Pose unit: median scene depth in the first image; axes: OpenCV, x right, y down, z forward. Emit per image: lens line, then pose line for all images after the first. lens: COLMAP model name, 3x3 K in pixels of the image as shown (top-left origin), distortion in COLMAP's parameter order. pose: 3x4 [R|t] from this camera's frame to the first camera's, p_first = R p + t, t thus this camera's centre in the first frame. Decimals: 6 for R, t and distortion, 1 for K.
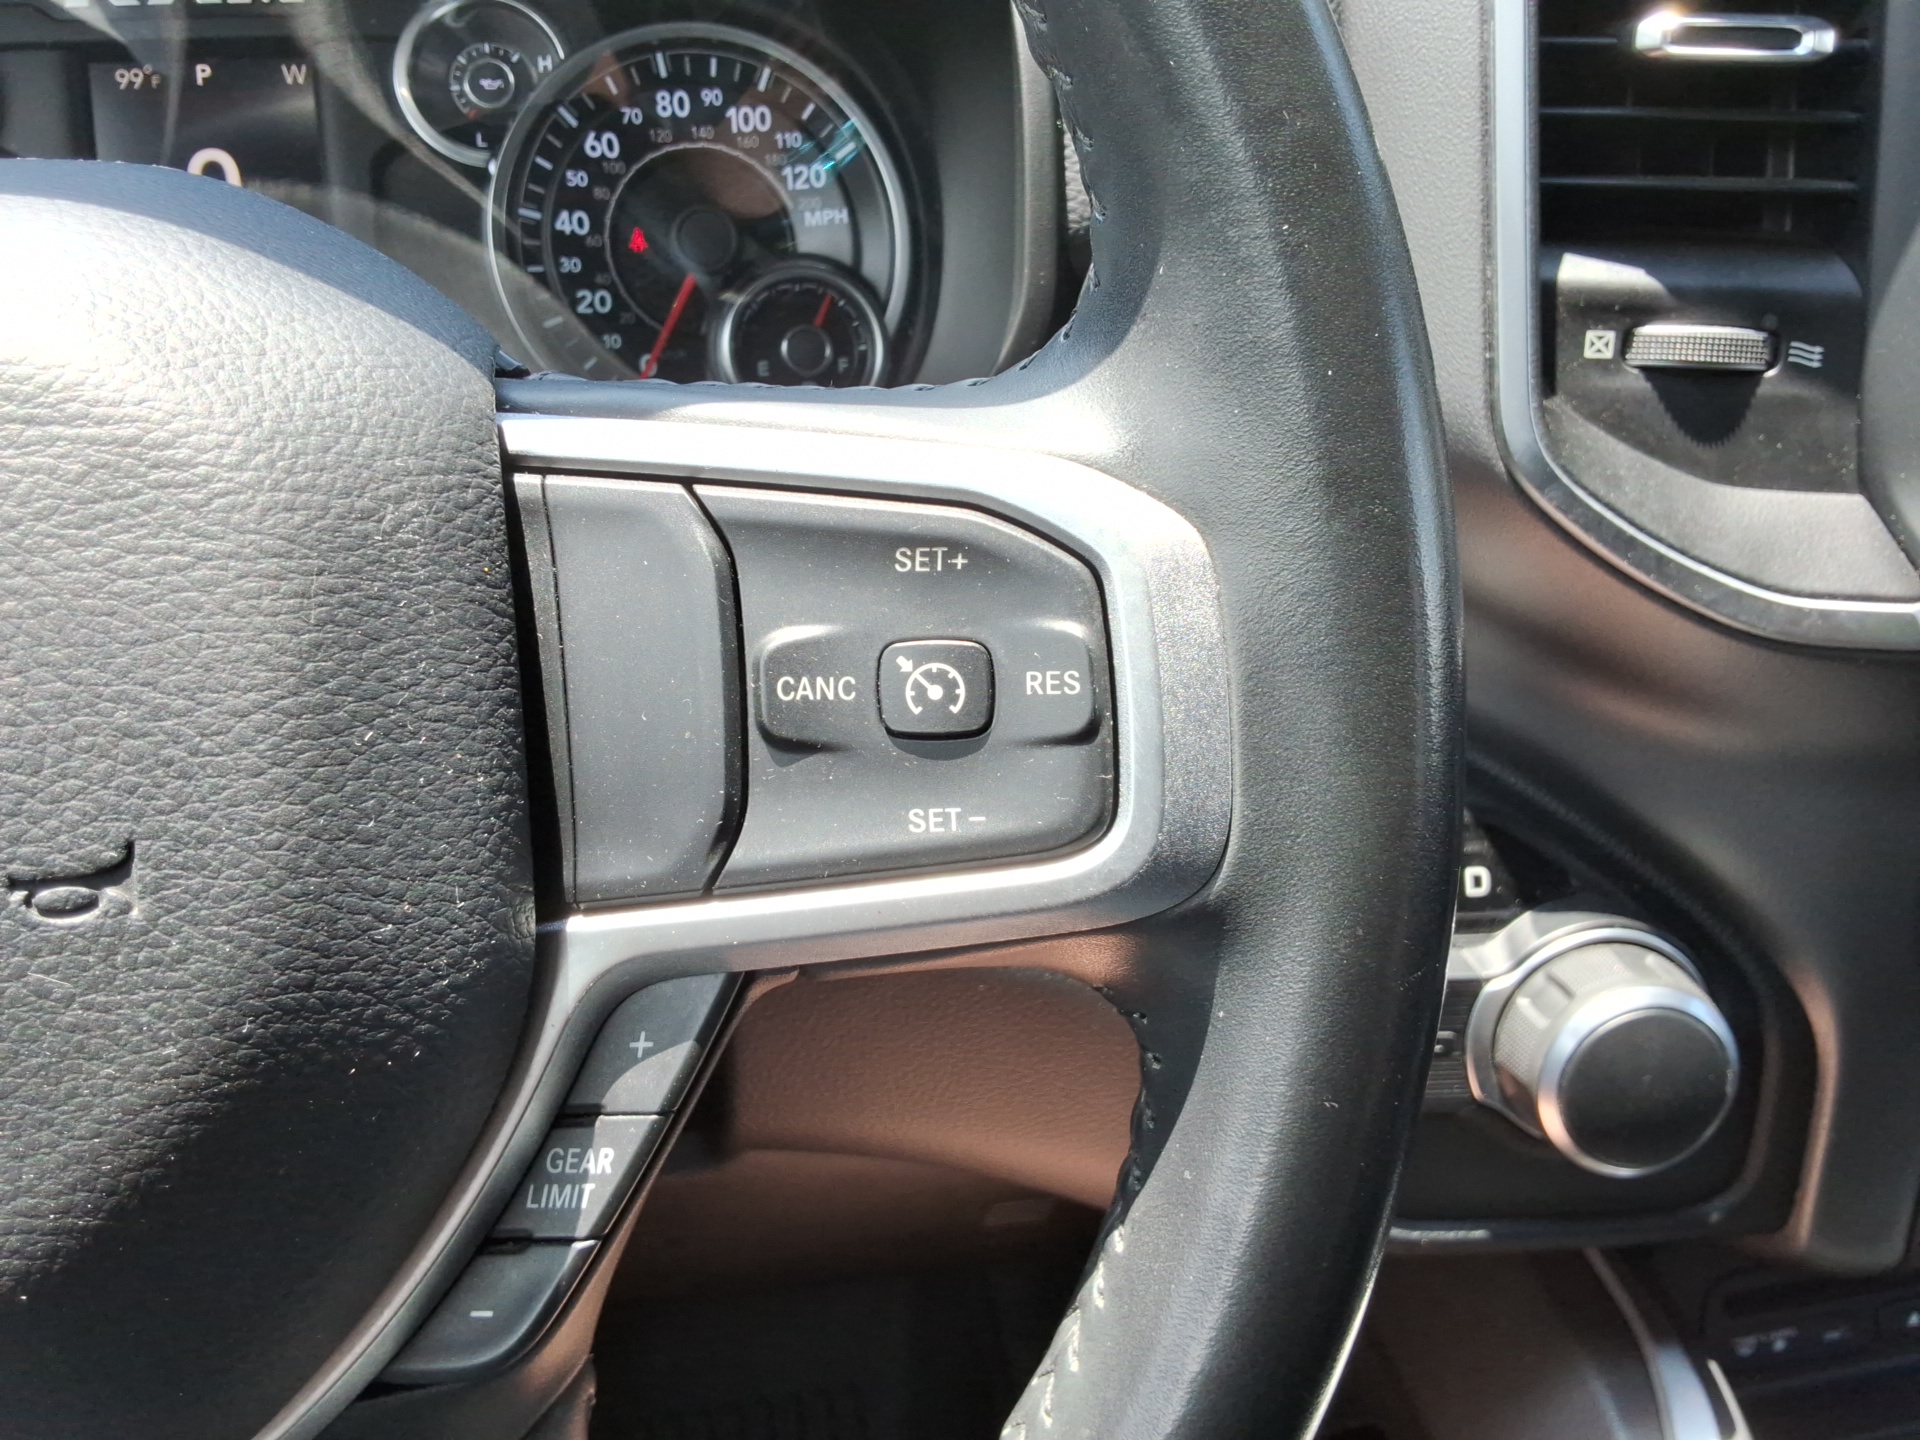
lens RADIAL K [[1545.7, 0, 979.6], [0, 1545.7, 703.0], [0, 0, 1]] dist [0.119279, -0.190226]
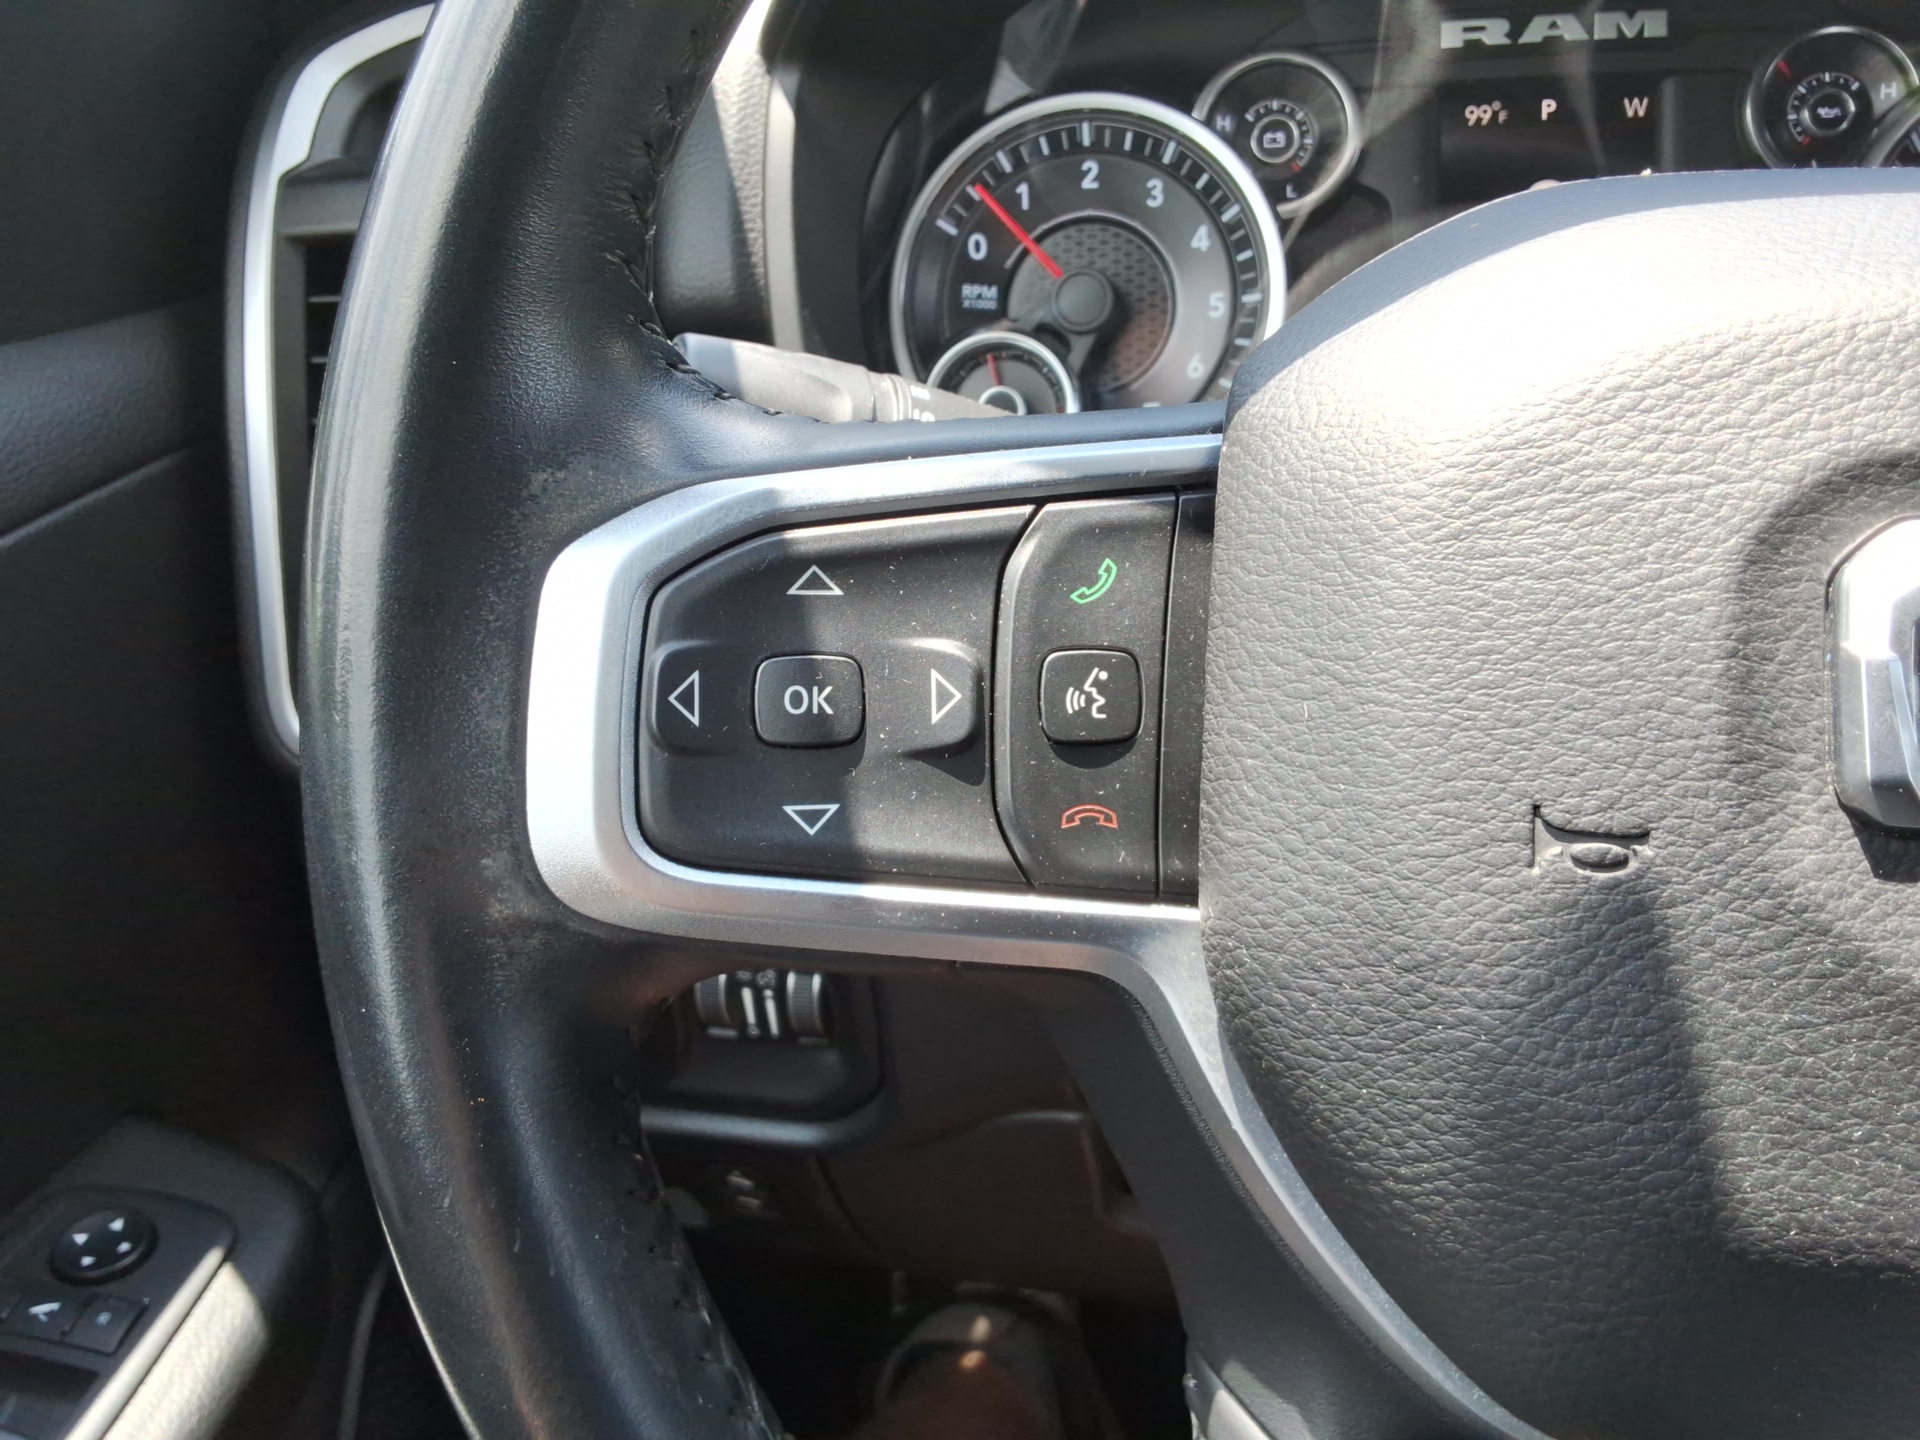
lens RADIAL K [[1559.3, 0, 980.8], [0, 1559.3, 698.5], [0, 0, 1]] dist [0.099036, -0.163089]
pose [[0.940994, 0.077214, -0.329498, -0.545228], [-0.087902, 0.995973, -0.017641, 0.049658], [0.326809, 0.045564, 0.943991, -0.123526]]
